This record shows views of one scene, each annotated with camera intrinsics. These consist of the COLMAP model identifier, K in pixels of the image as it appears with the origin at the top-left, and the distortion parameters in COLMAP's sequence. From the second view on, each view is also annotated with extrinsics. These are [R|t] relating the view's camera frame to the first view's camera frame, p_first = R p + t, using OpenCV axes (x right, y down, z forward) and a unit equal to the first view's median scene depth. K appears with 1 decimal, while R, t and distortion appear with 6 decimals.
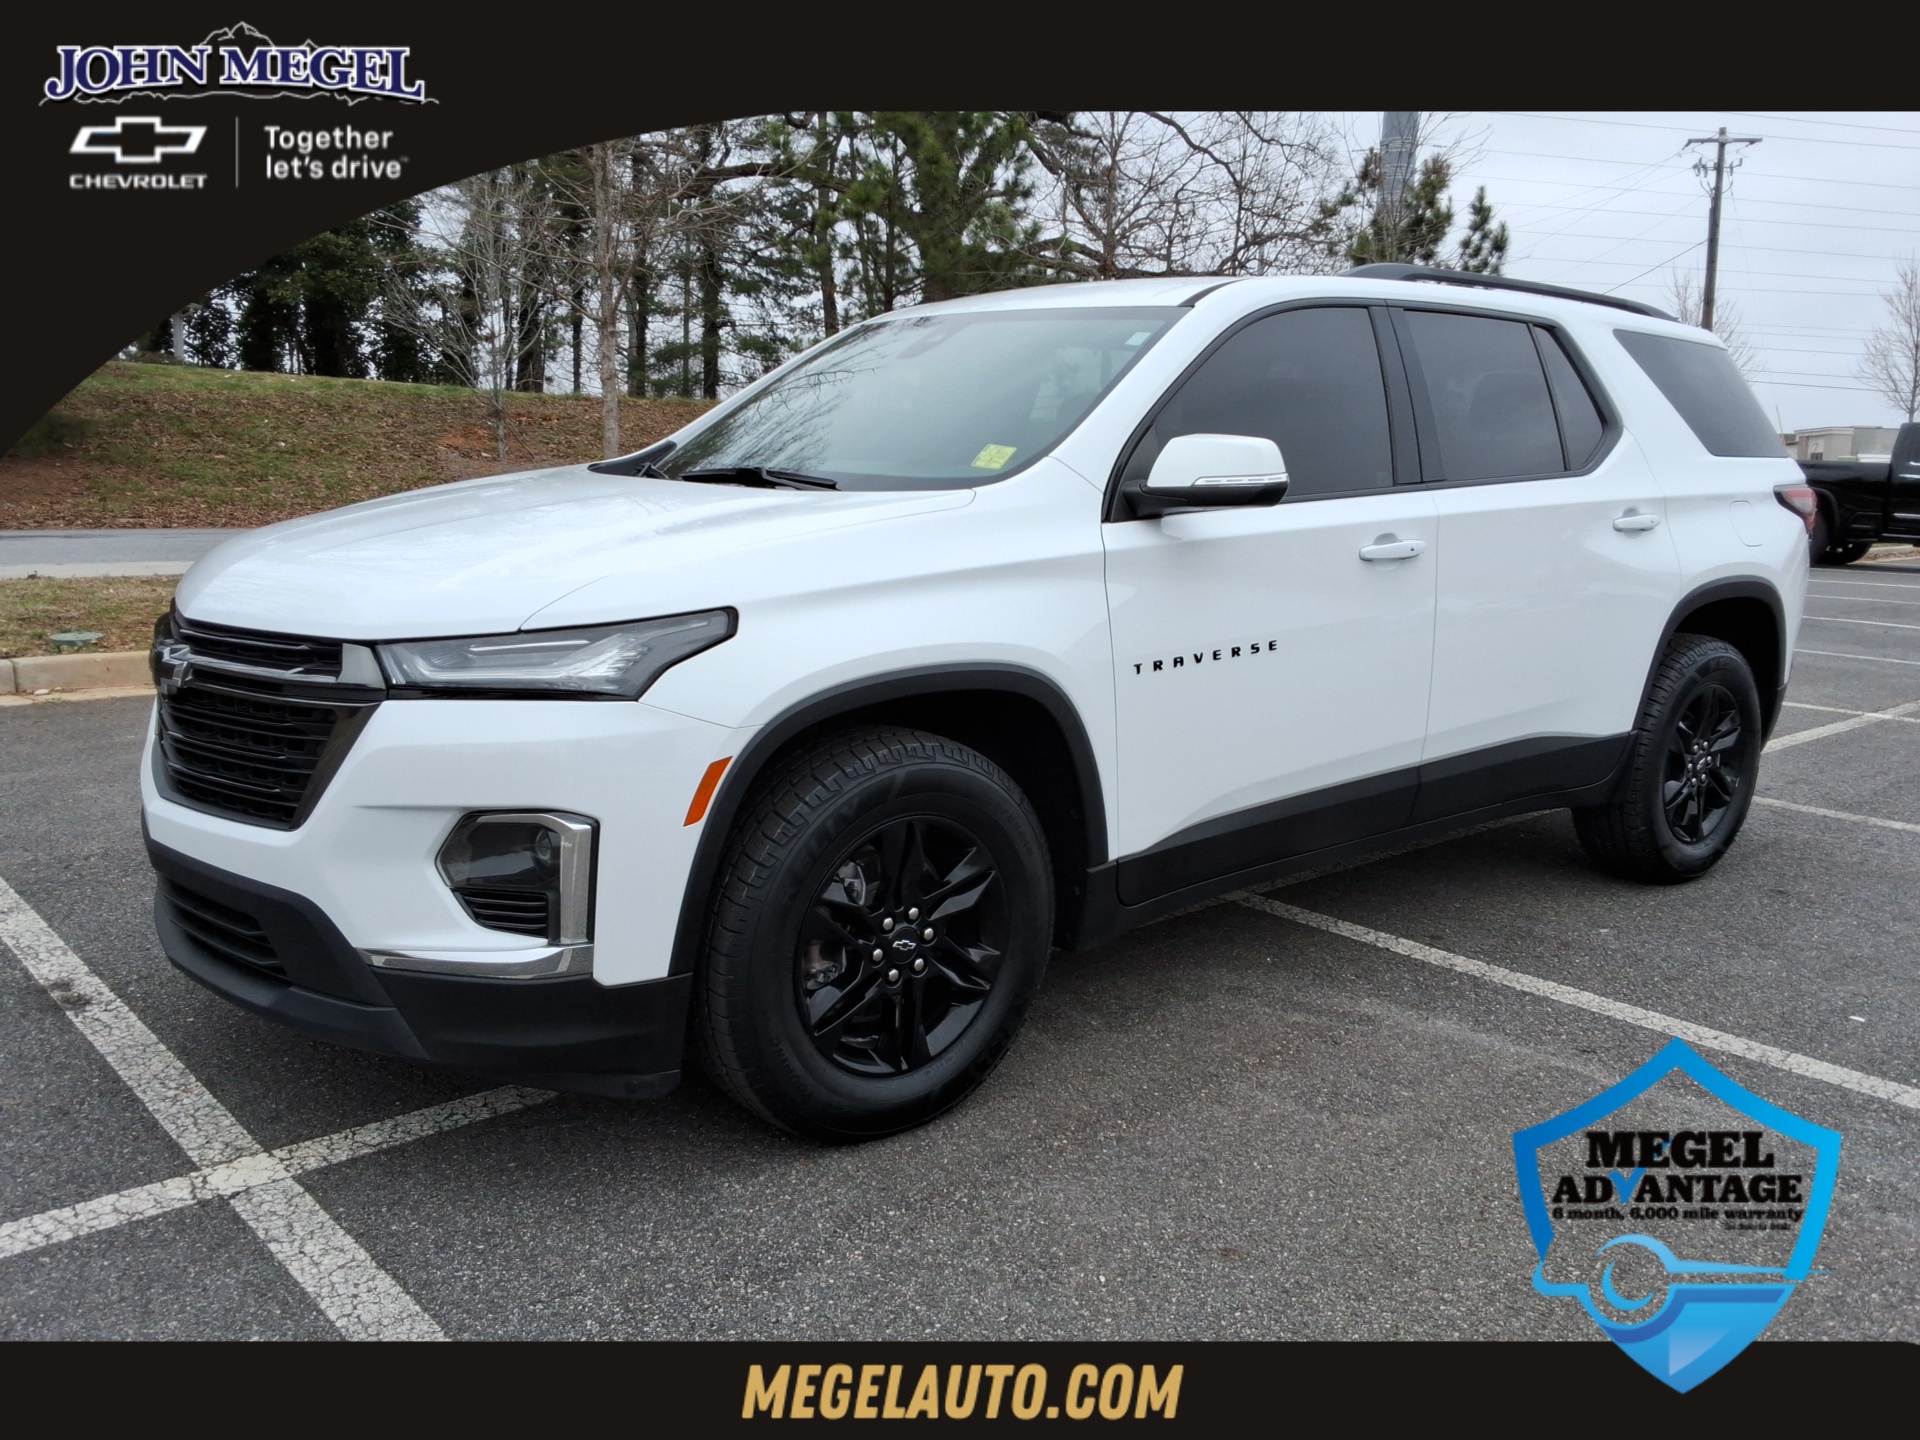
lens RADIAL K [[1534.3, 0, 963.5], [0, 1534.3, 707.3], [0, 0, 1]] dist [0.104322, -0.154602]
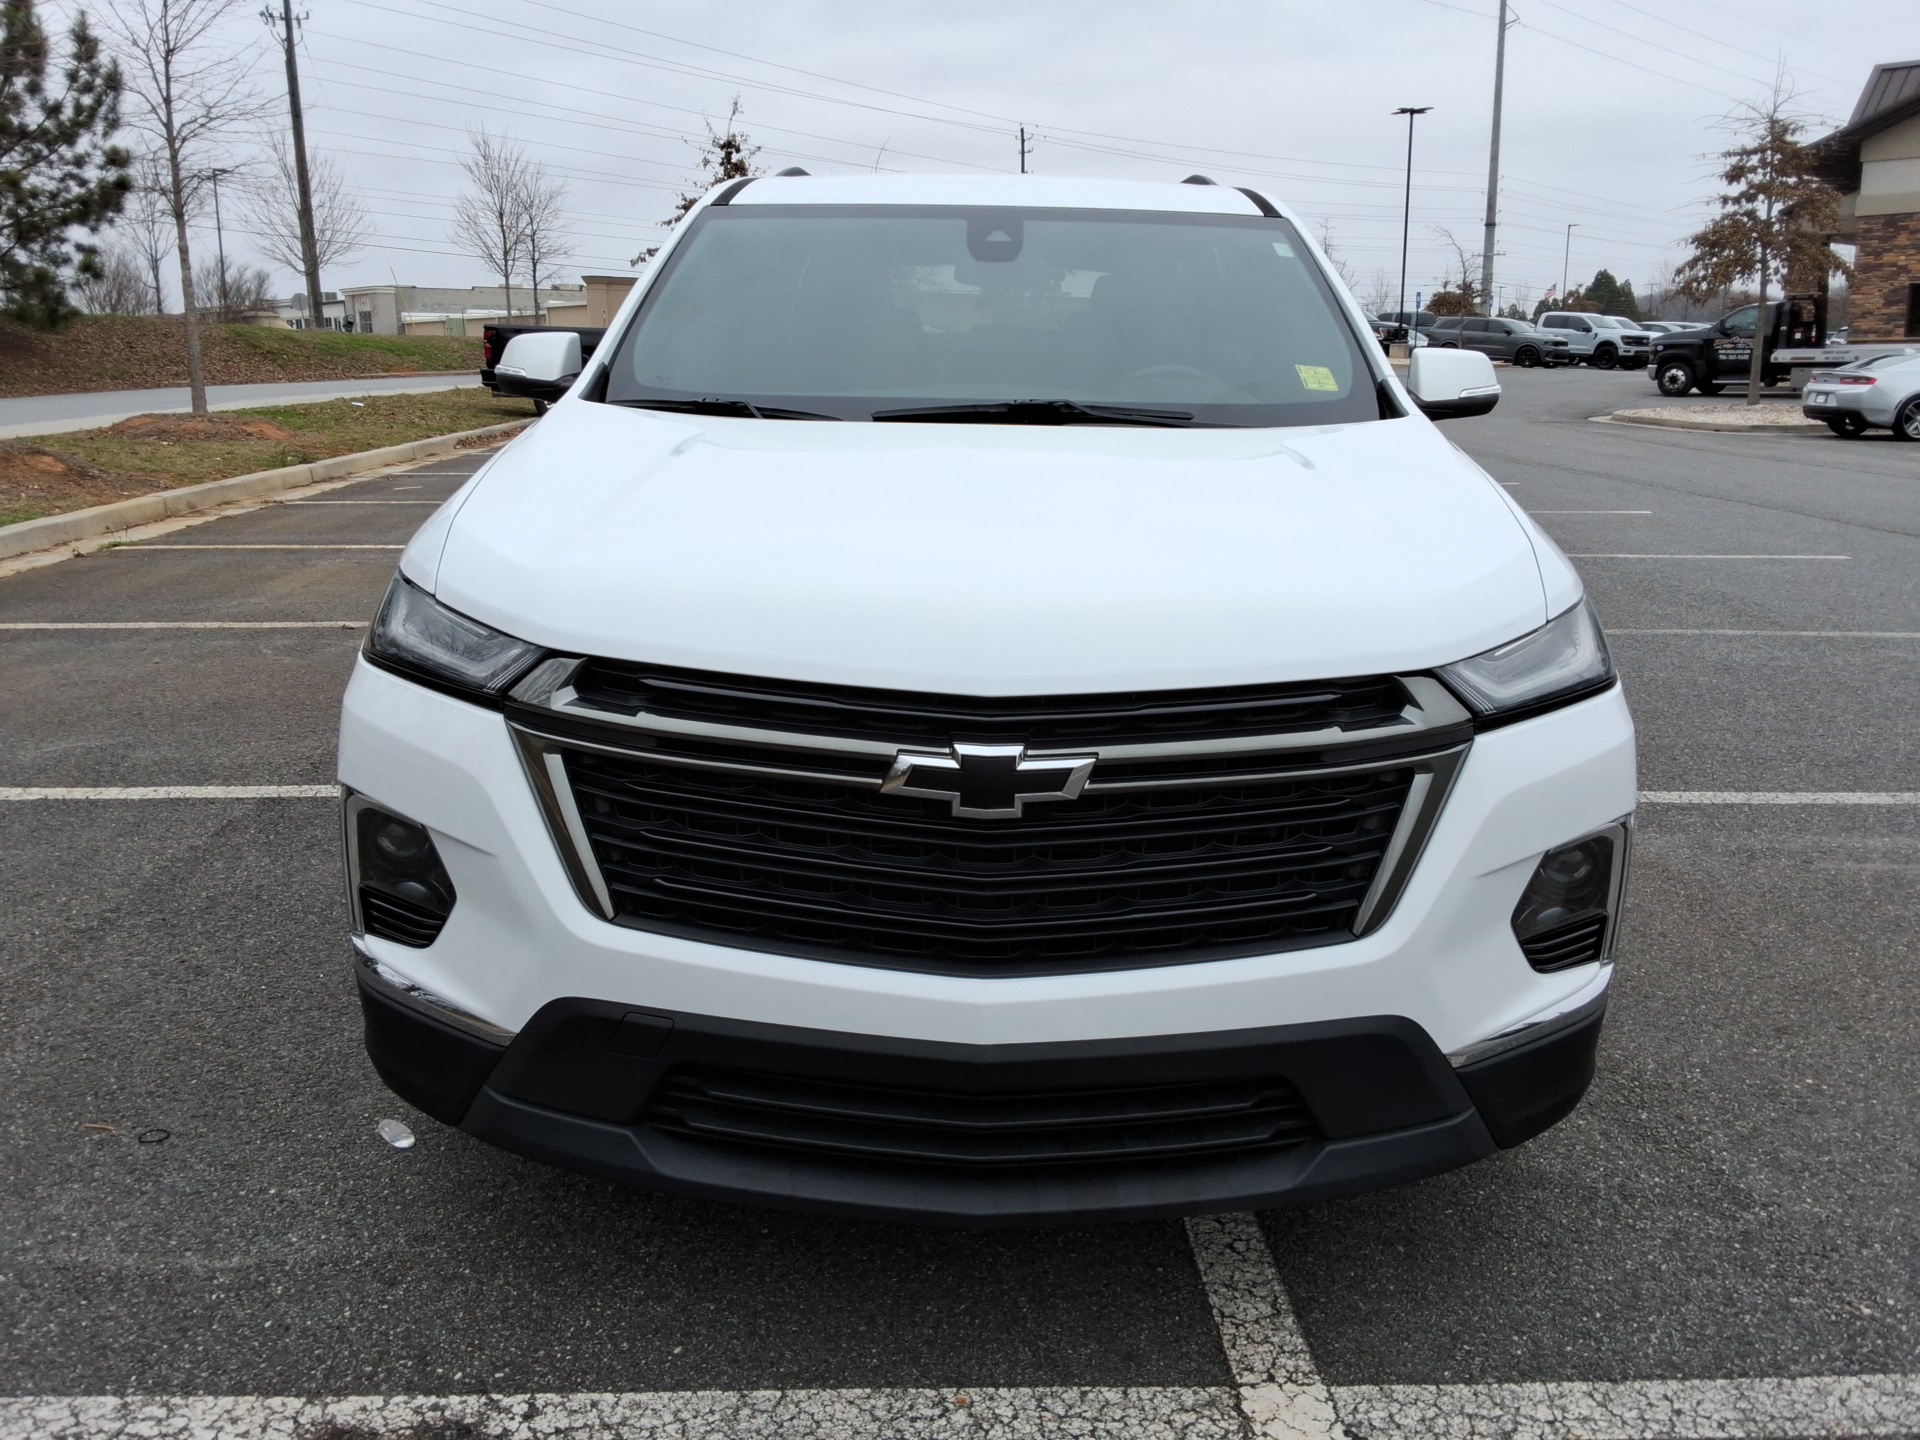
lens RADIAL K [[1534.3, 0, 997.4], [0, 1534.3, 698.9], [0, 0, 1]] dist [0.104322, -0.154602]
pose [[0.636250, -0.191981, 0.747214, -0.802976], [0.130184, 0.981371, 0.141292, -0.119721], [-0.760419, 0.007379, 0.649390, 0.488154]]
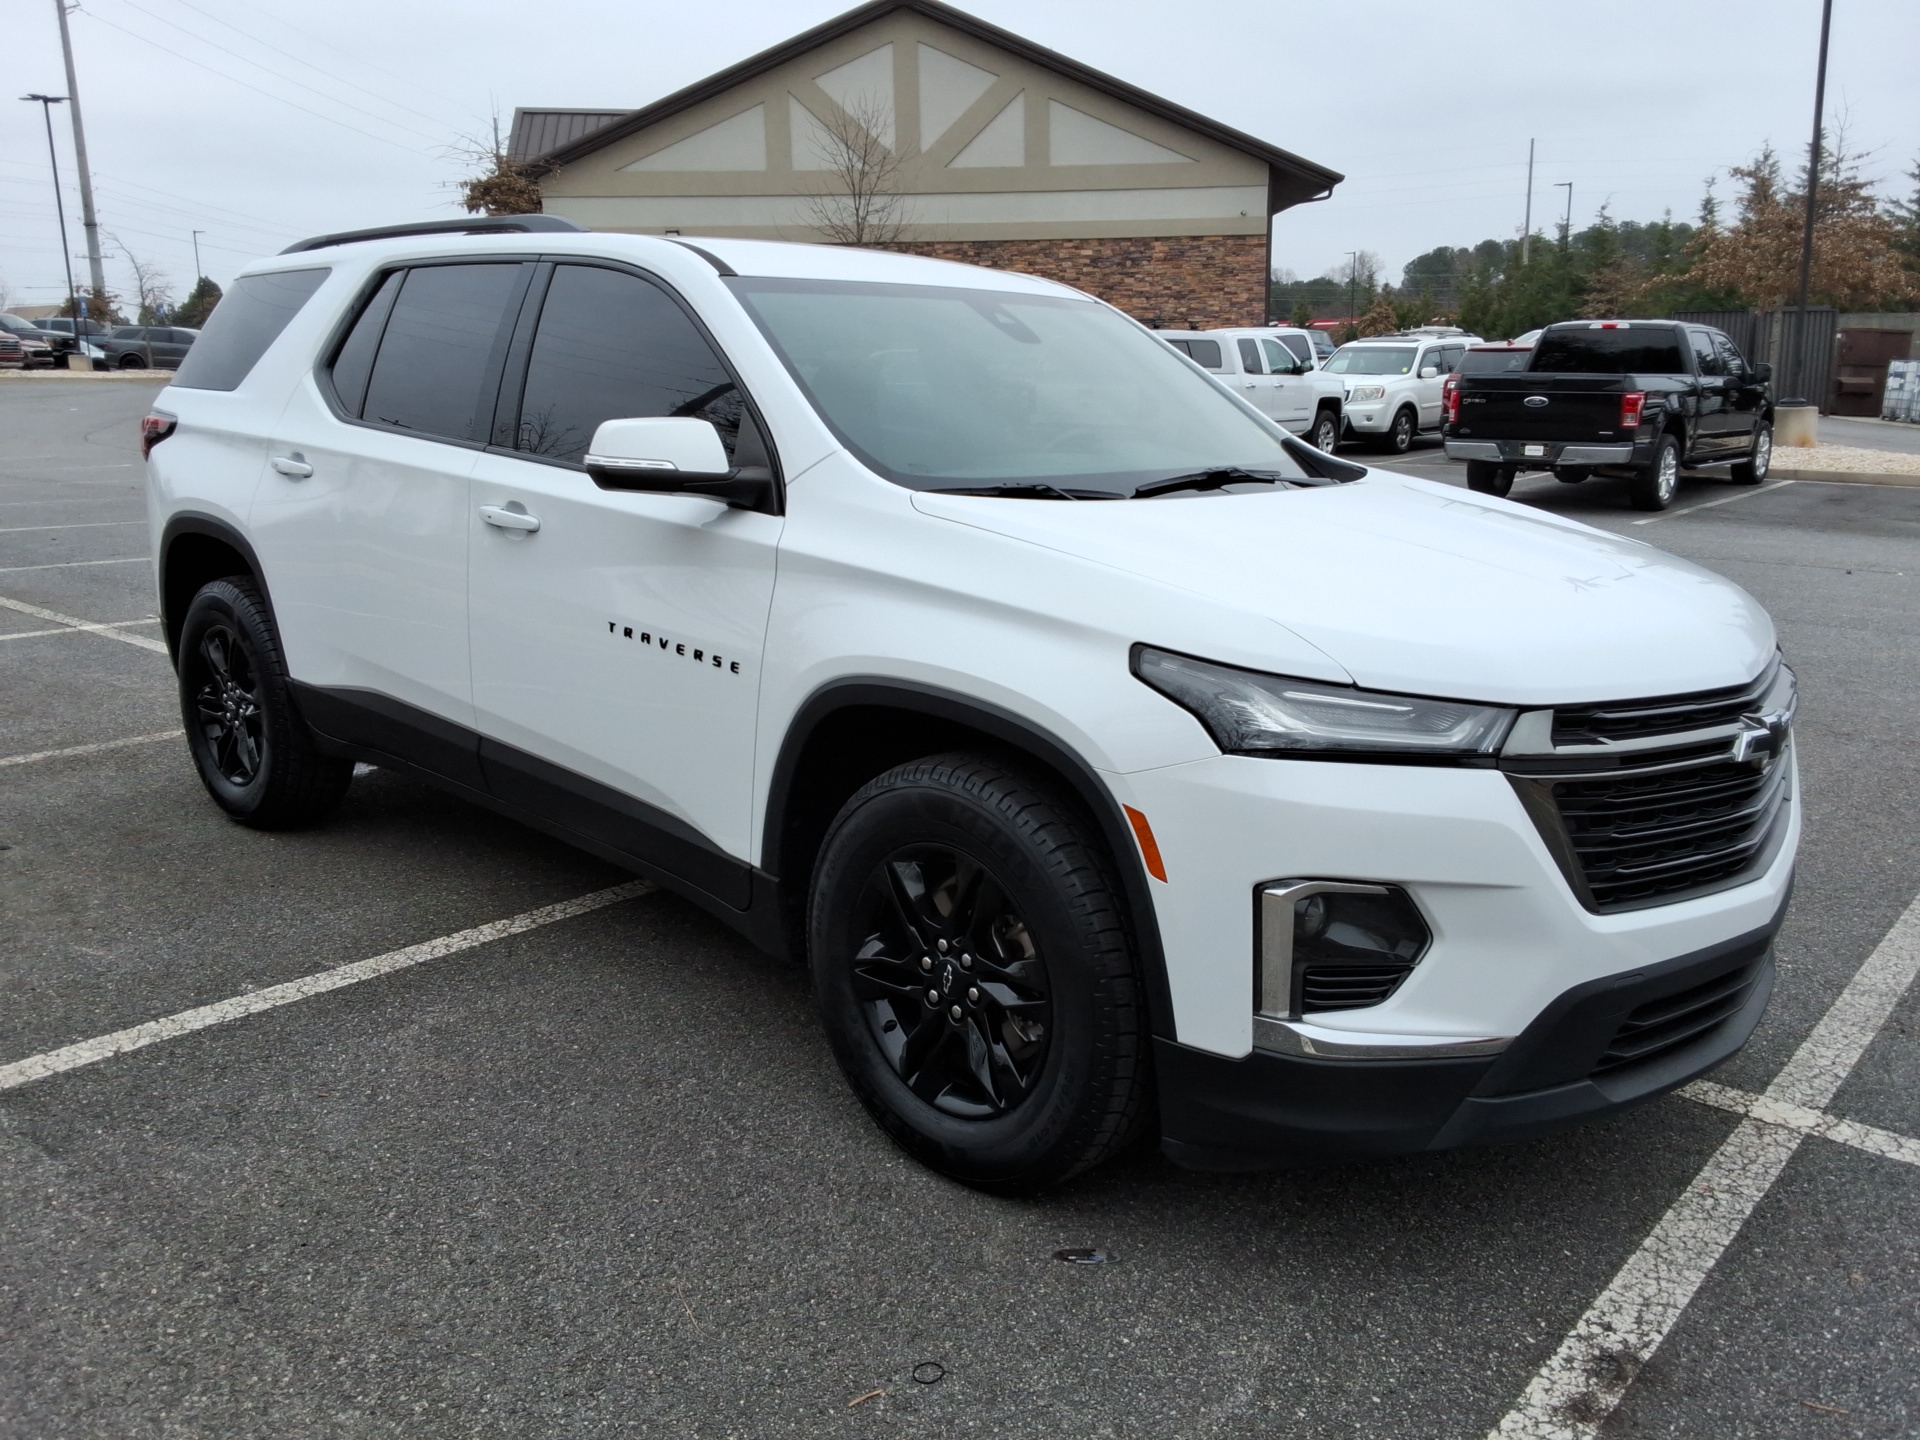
lens RADIAL K [[1534.3, 0, 975.4], [0, 1534.3, 704.1], [0, 0, 1]] dist [0.104322, -0.154602]
pose [[-0.133826, -0.238749, 0.961816, -1.096091], [0.146963, 0.955033, 0.257514, -0.287888], [-0.980047, 0.175813, -0.092721, 1.270526]]
